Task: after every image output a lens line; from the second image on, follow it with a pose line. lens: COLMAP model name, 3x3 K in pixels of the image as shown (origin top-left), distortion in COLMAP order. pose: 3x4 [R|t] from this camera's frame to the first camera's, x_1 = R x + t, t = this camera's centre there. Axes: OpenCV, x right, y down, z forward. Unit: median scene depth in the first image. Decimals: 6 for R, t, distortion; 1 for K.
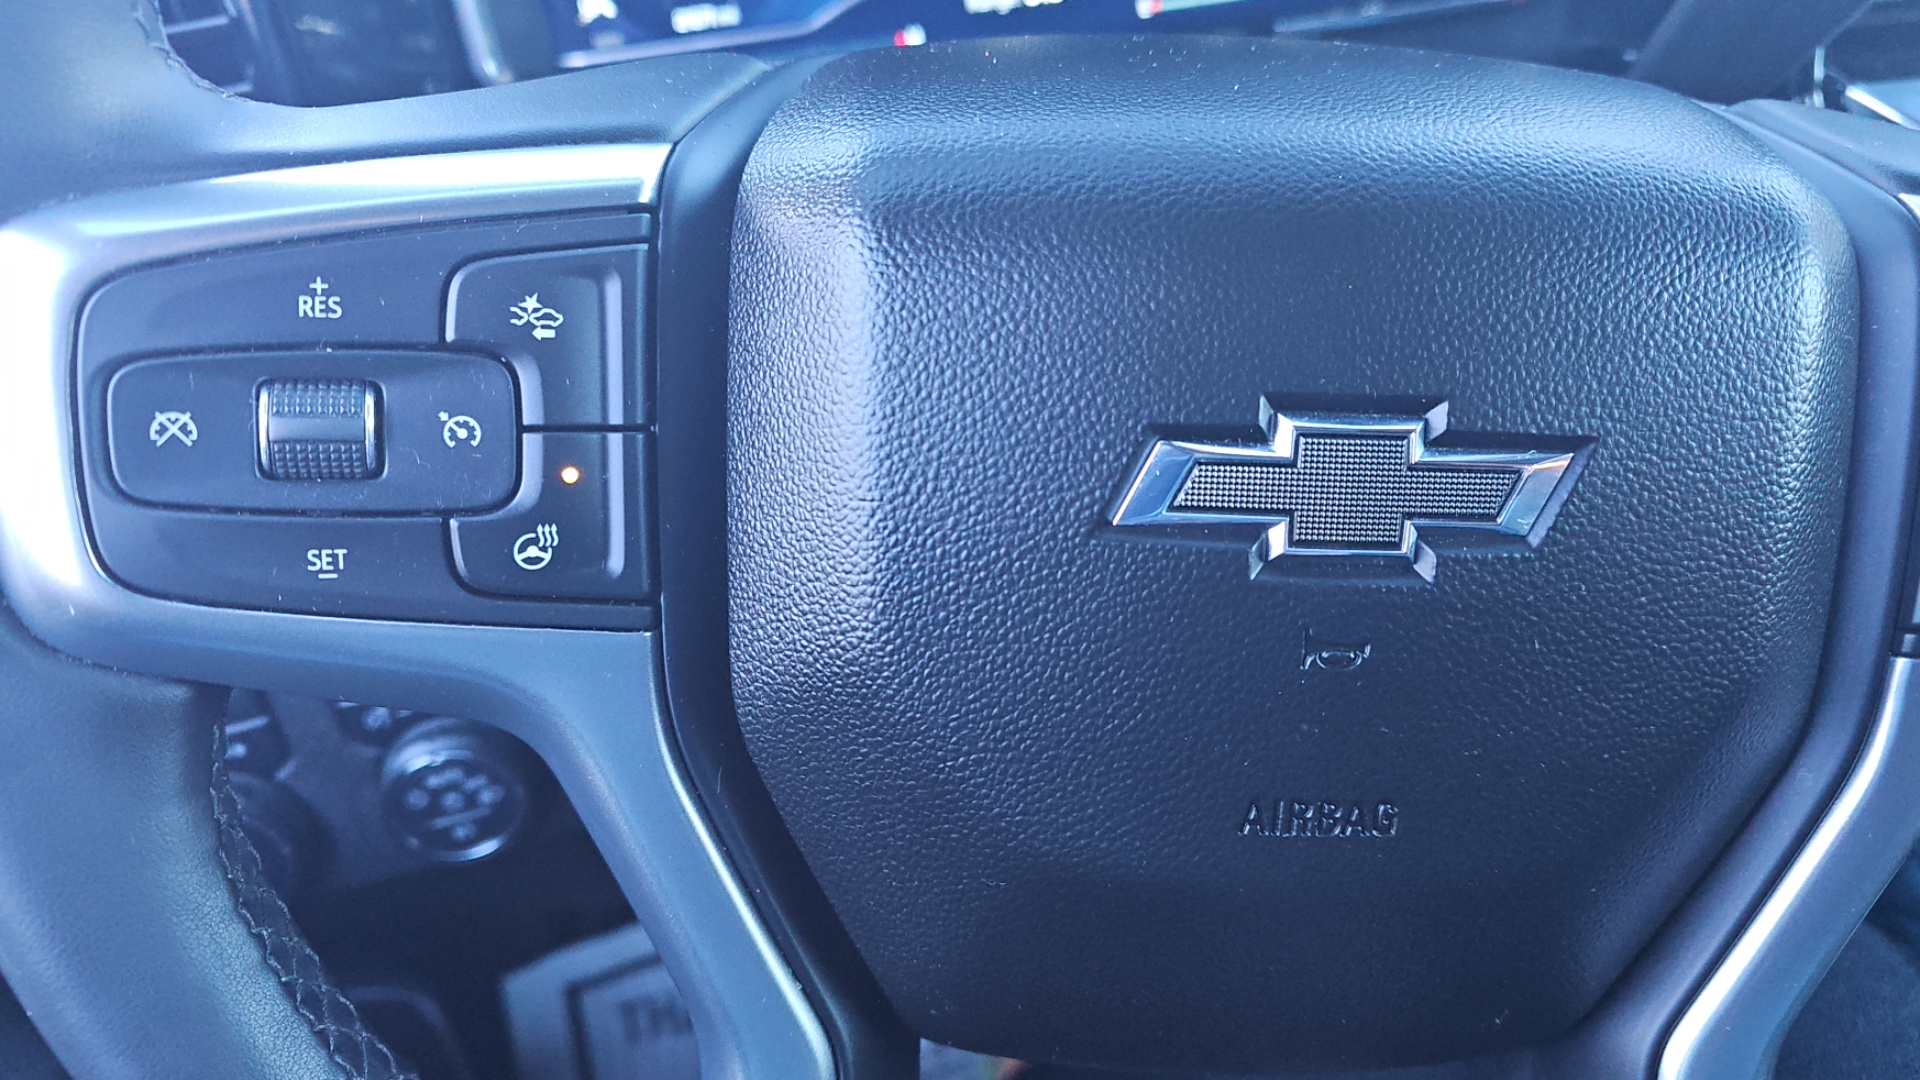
lens RADIAL K [[1365.1, 0, 950.8], [0, 1365.1, 494.4], [0, 0, 1]] dist [0.075951, -0.148284]
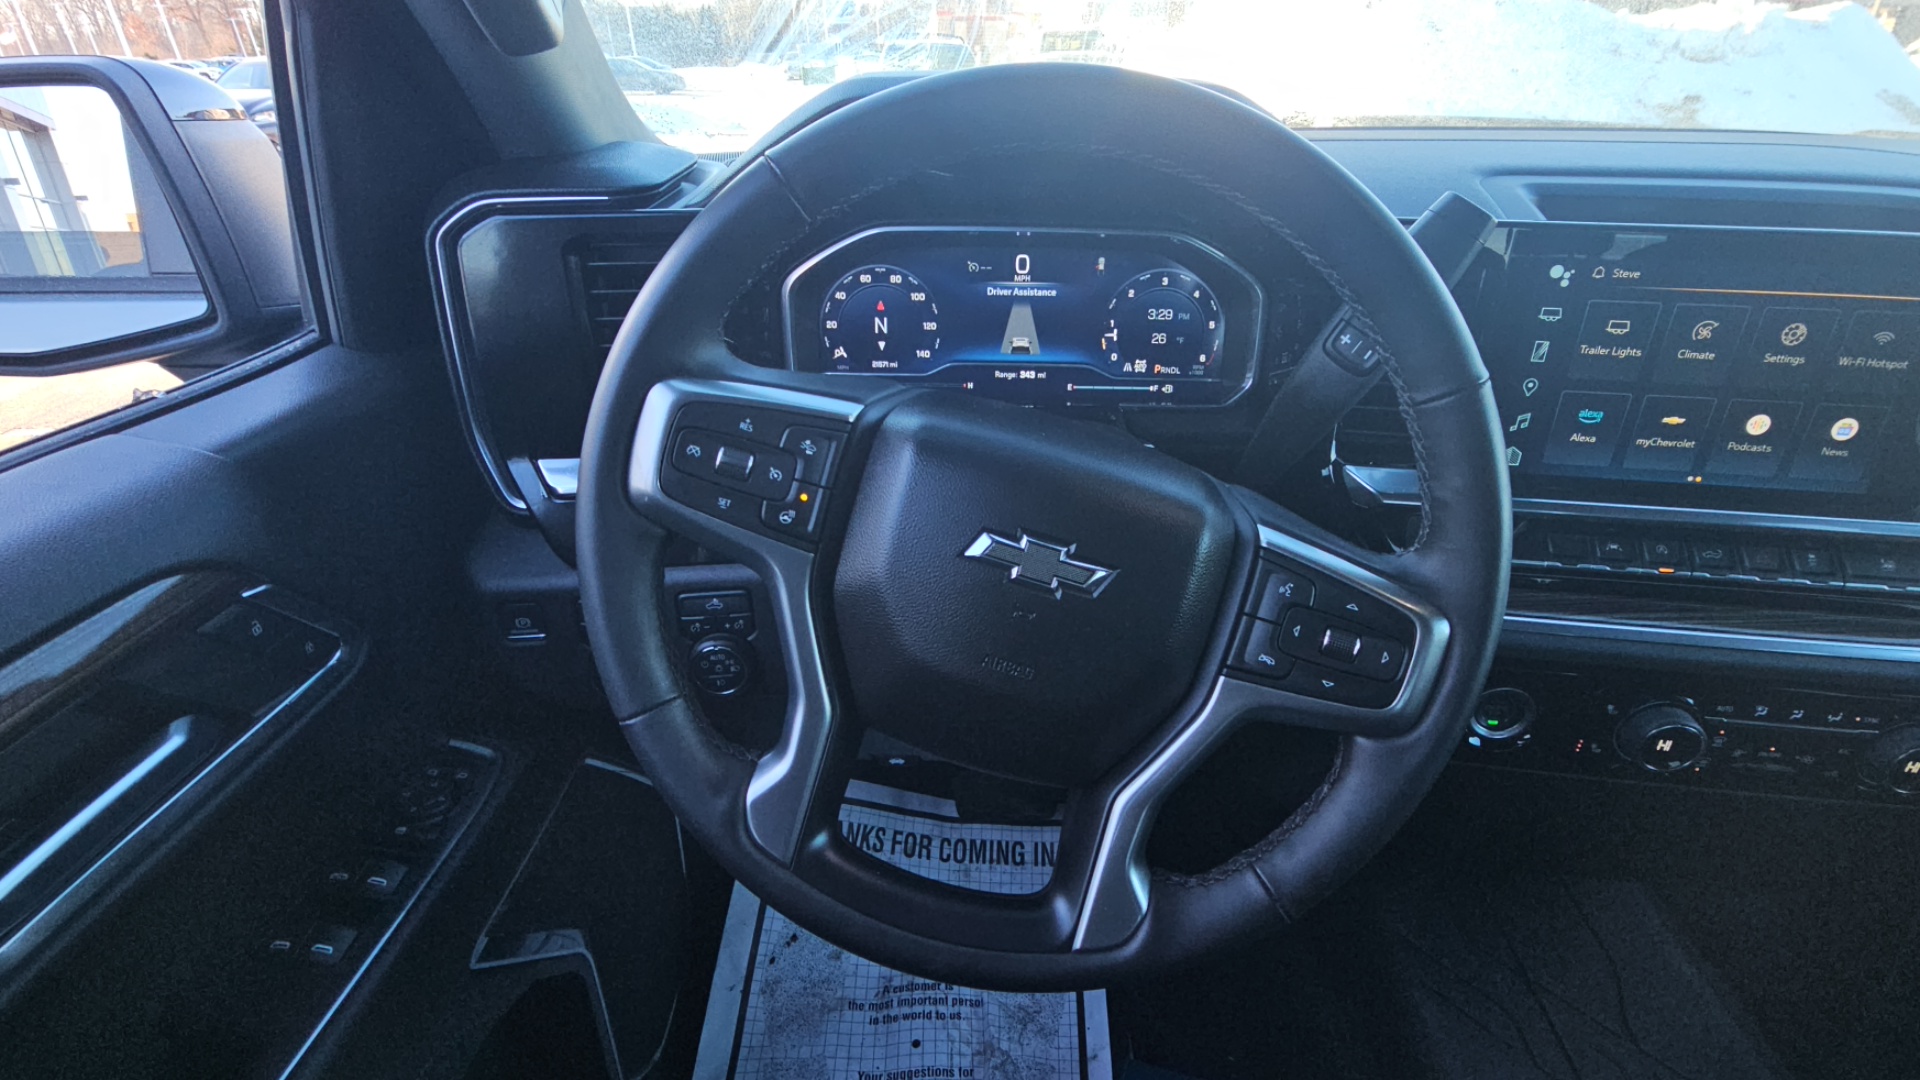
lens RADIAL K [[812.2, 0, 960.0], [0, 812.2, 540.0], [0, 0, 1]] dist [-0.001466, -0.000156]
pose [[0.965818, 0.257786, -0.027227, 0.146829], [-0.259188, 0.958725, -0.116908, 0.208032], [-0.004034, 0.119969, 0.992769, -0.852974]]
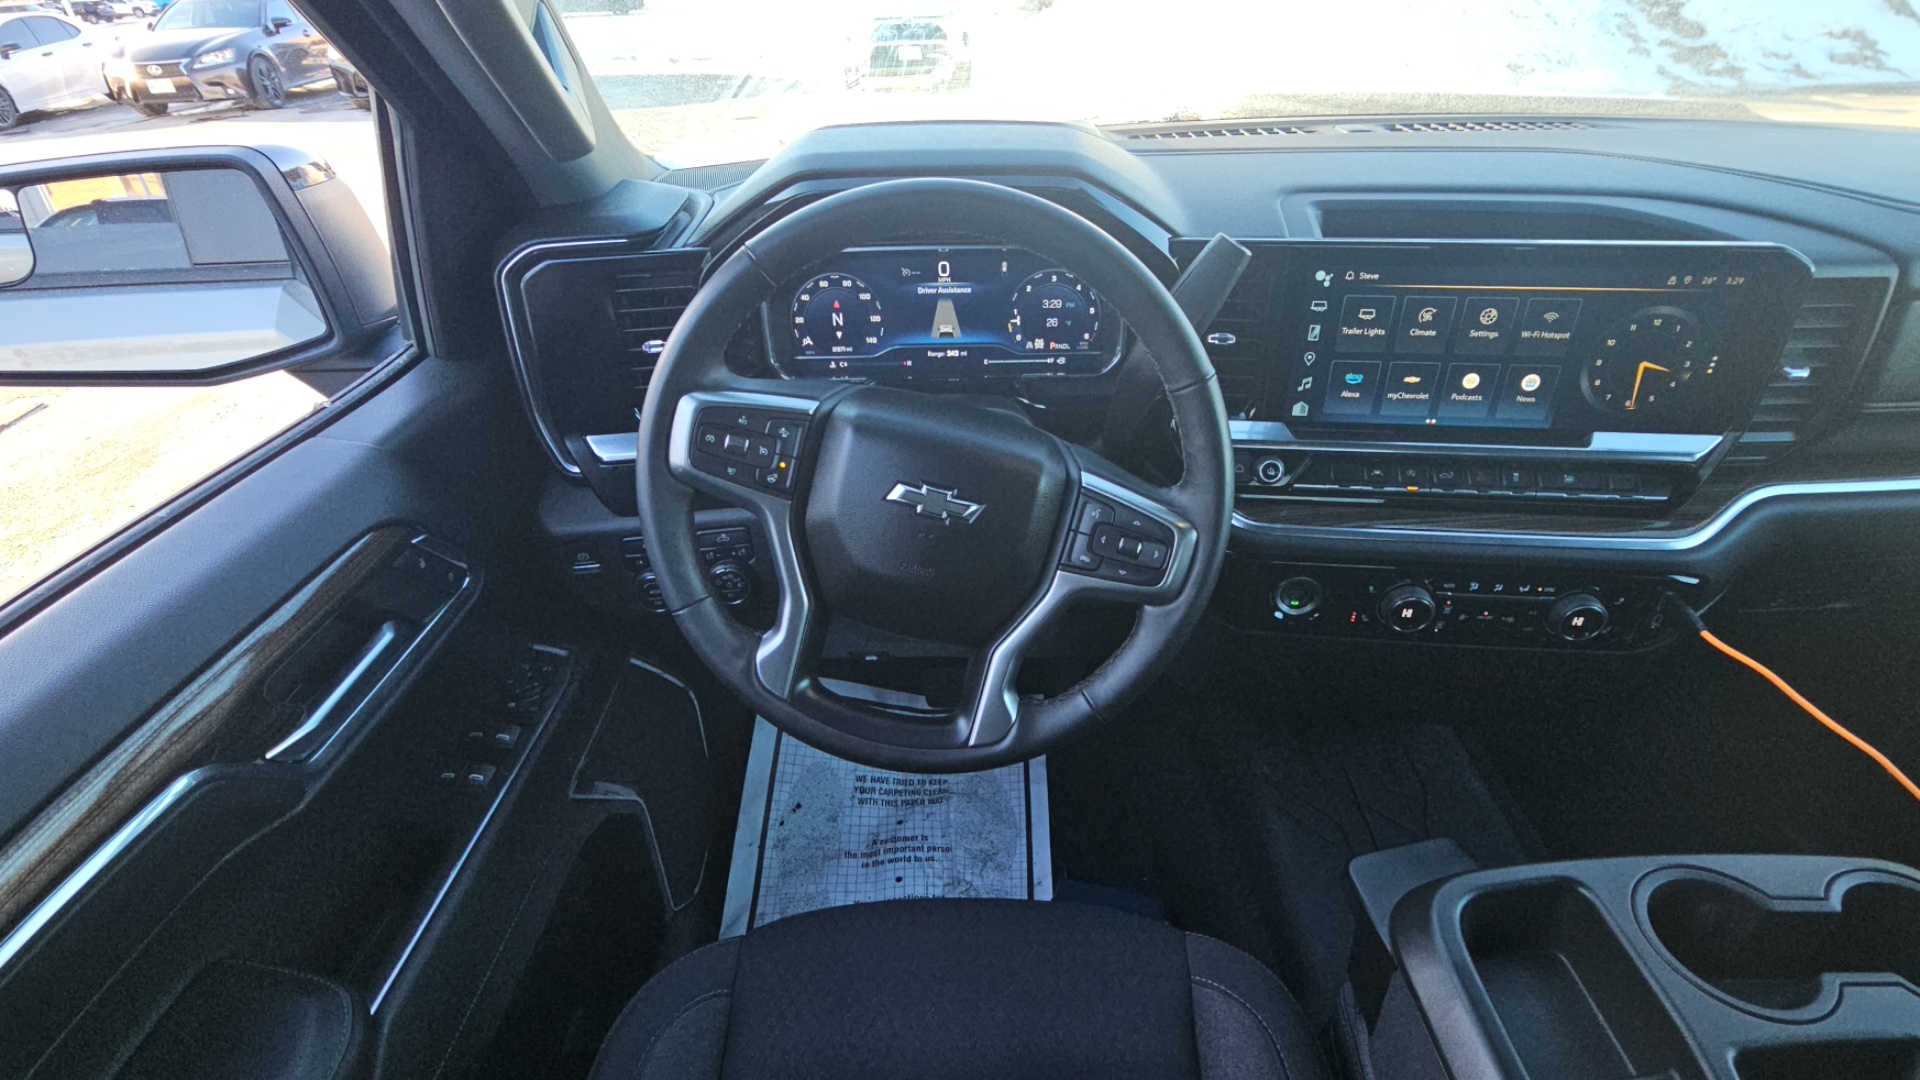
lens RADIAL K [[812.2, 0, 960.0], [0, 812.2, 540.0], [0, 0, 1]] dist [-0.001466, -0.000156]
pose [[0.974663, 0.223653, 0.003523, 0.392479], [-0.223382, 0.974056, -0.036263, 0.212120], [-0.011542, 0.034557, 0.999336, -1.911948]]
